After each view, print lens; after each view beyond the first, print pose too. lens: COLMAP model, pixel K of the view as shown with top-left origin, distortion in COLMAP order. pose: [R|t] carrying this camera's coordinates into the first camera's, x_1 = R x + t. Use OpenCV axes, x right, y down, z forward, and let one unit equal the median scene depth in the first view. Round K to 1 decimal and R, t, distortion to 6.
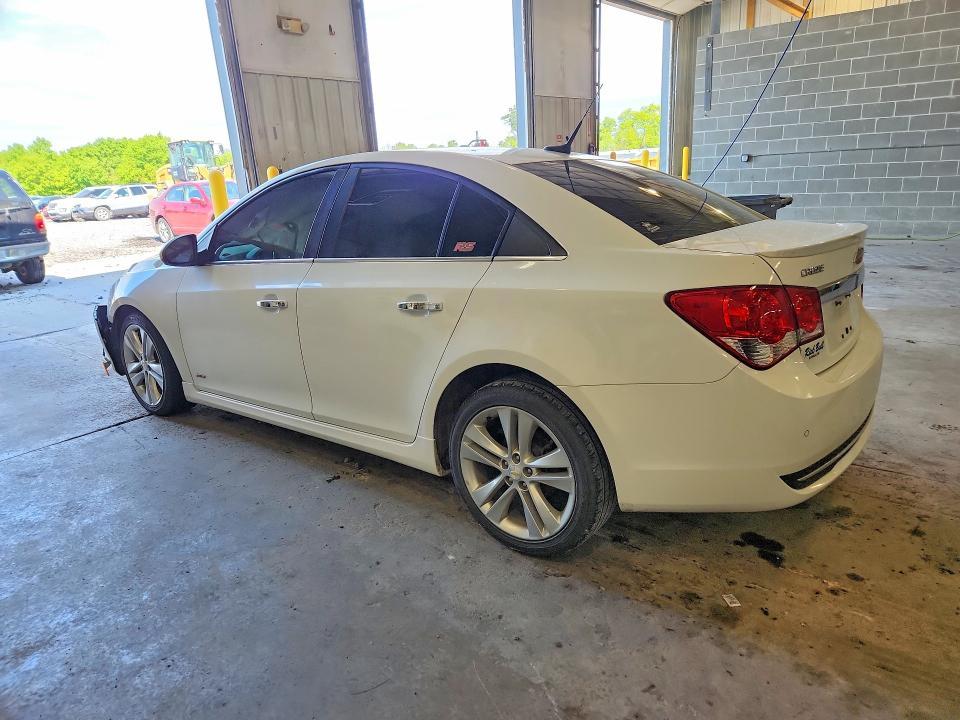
lens RADIAL K [[604.2, 0, 488.0], [0, 604.2, 359.1], [0, 0, 1]] dist [0.041859, -0.043366]
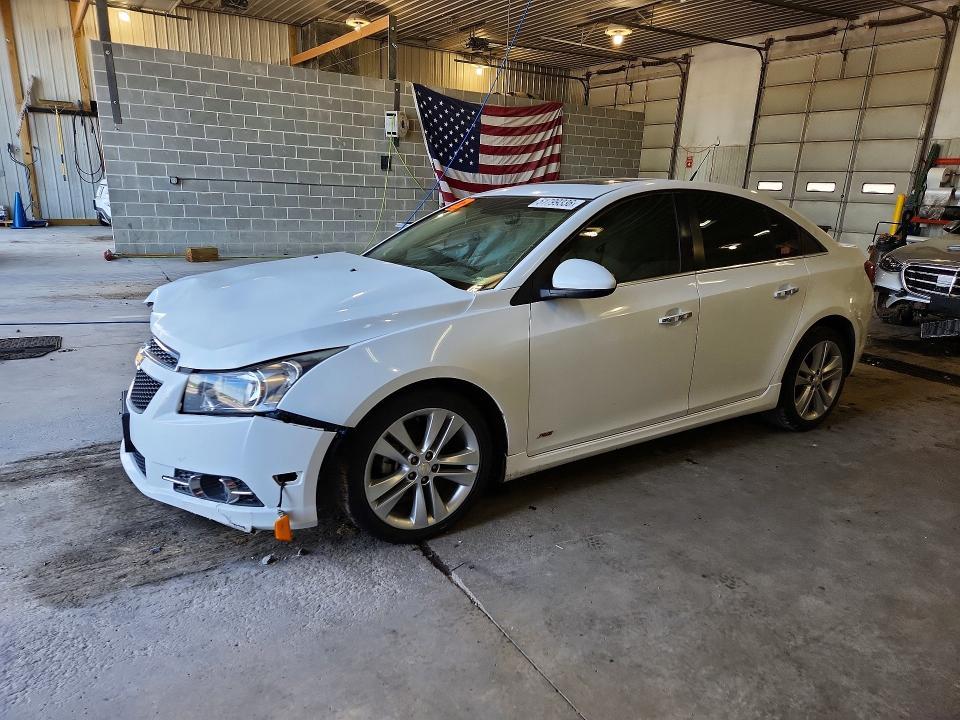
lens RADIAL K [[604.2, 0, 488.0], [0, 604.2, 359.1], [0, 0, 1]] dist [0.041859, -0.043366]
pose [[0.369827, -0.183187, 0.910862, -0.386765], [0.216957, 0.970294, 0.107051, -0.054712], [-0.903414, 0.158027, 0.398585, 0.232939]]
